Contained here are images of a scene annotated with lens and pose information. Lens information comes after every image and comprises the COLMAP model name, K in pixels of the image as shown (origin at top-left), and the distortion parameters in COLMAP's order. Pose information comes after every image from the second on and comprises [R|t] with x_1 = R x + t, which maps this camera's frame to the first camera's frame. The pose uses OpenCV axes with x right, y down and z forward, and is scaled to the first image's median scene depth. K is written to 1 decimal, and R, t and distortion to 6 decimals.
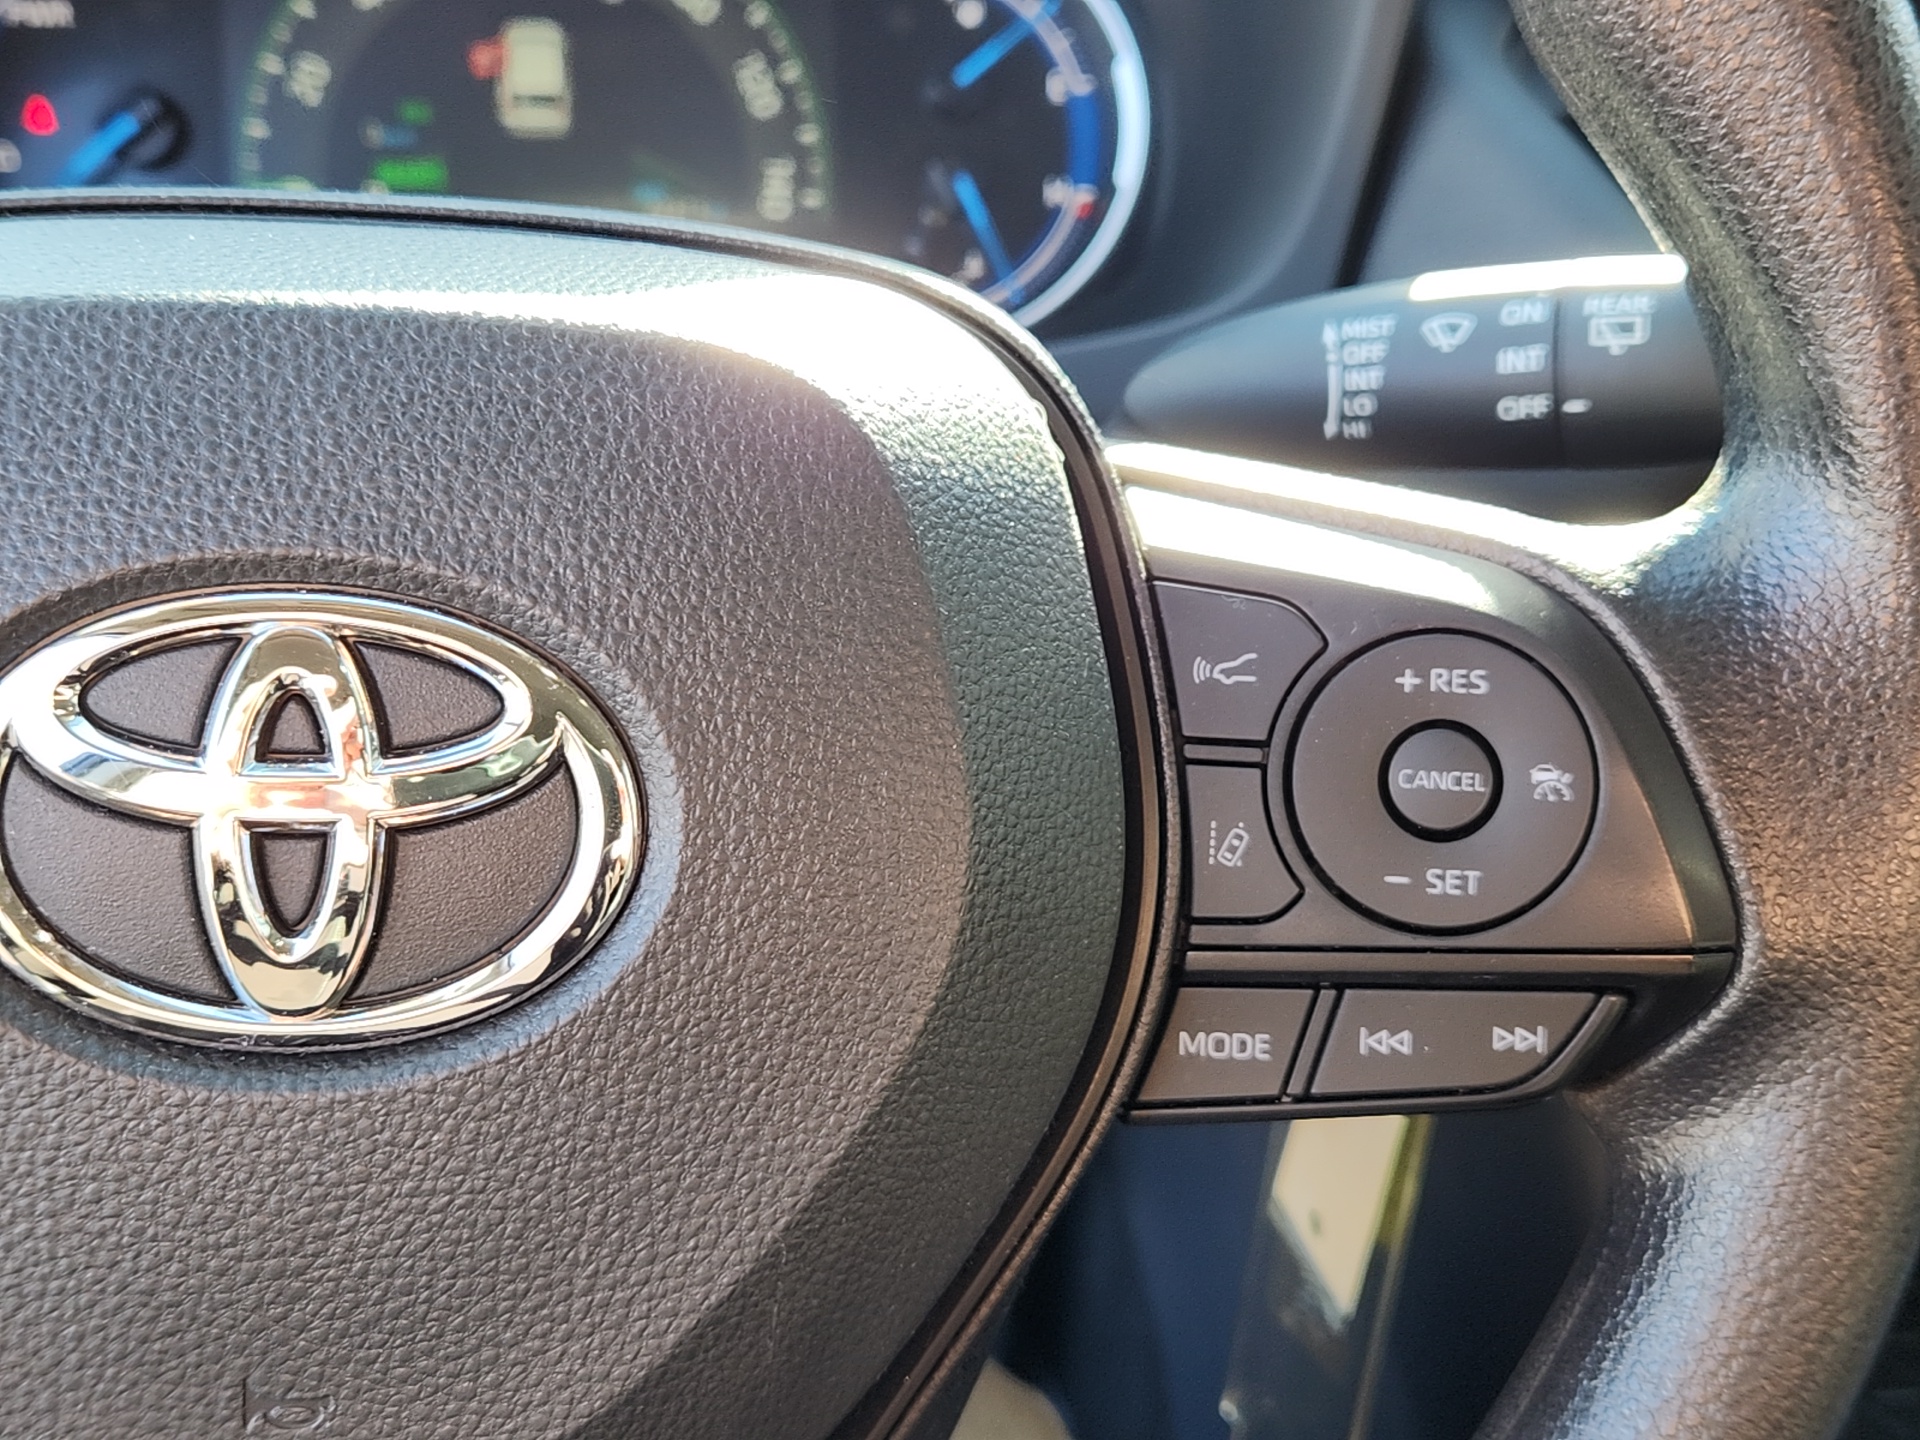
lens RADIAL K [[2009.7, 0, 960.0], [0, 2009.7, 720.0], [0, 0, 1]] dist [0.070530, -0.120252]
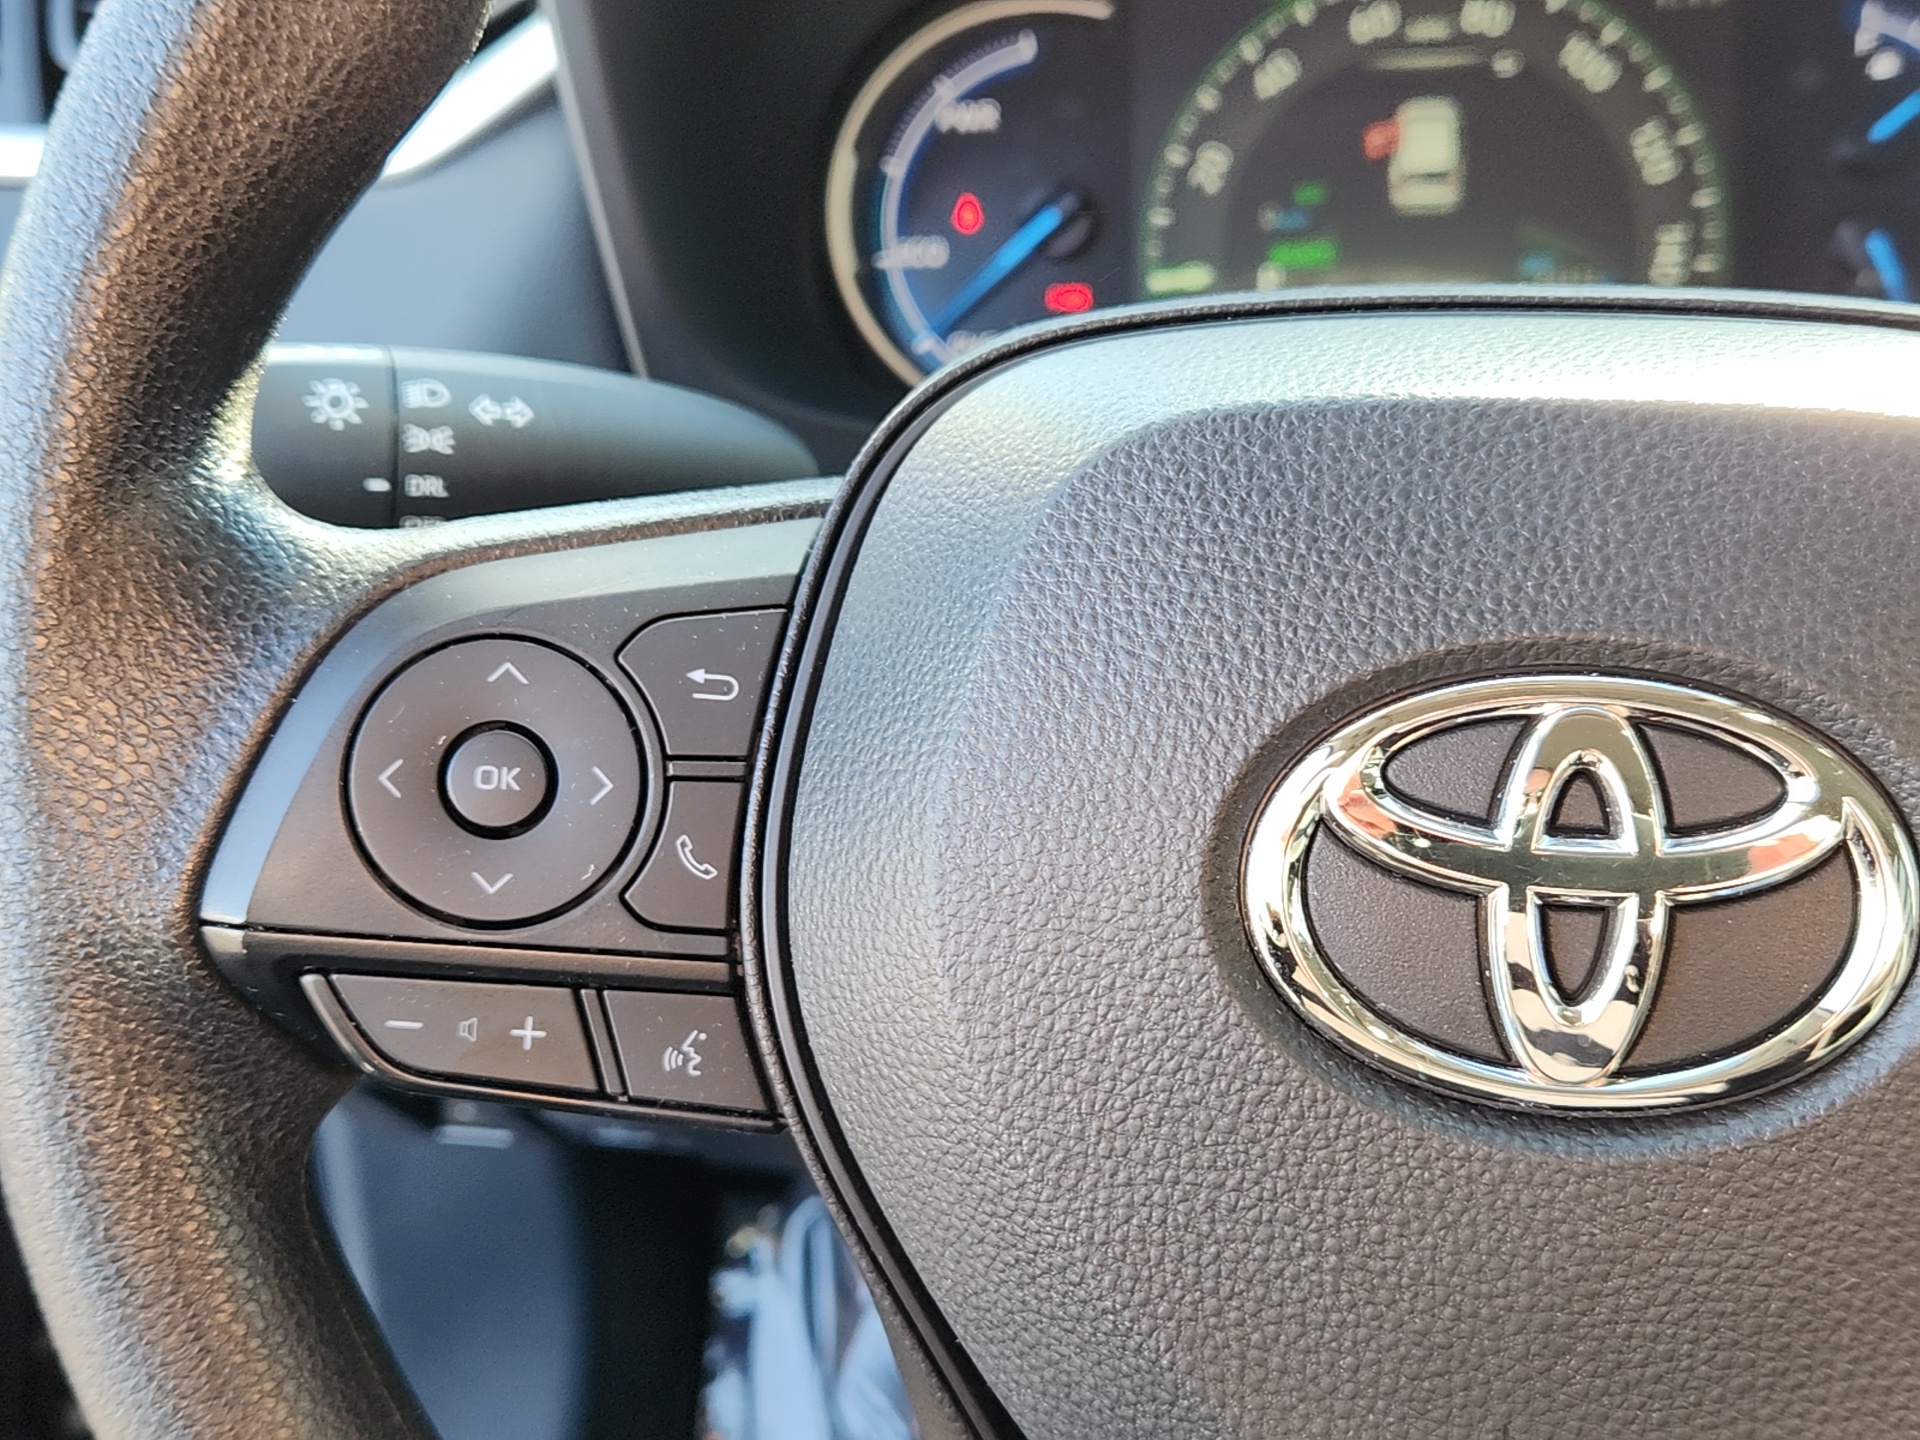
lens RADIAL K [[2049.9, 0, 827.0], [0, 2049.9, 751.2], [0, 0, 1]] dist [0.035303, -0.041385]
pose [[0.969198, 0.027390, -0.244757, -0.445131], [-0.030452, 0.999498, -0.008737, -0.002610], [0.244395, 0.015921, 0.969545, -0.122395]]
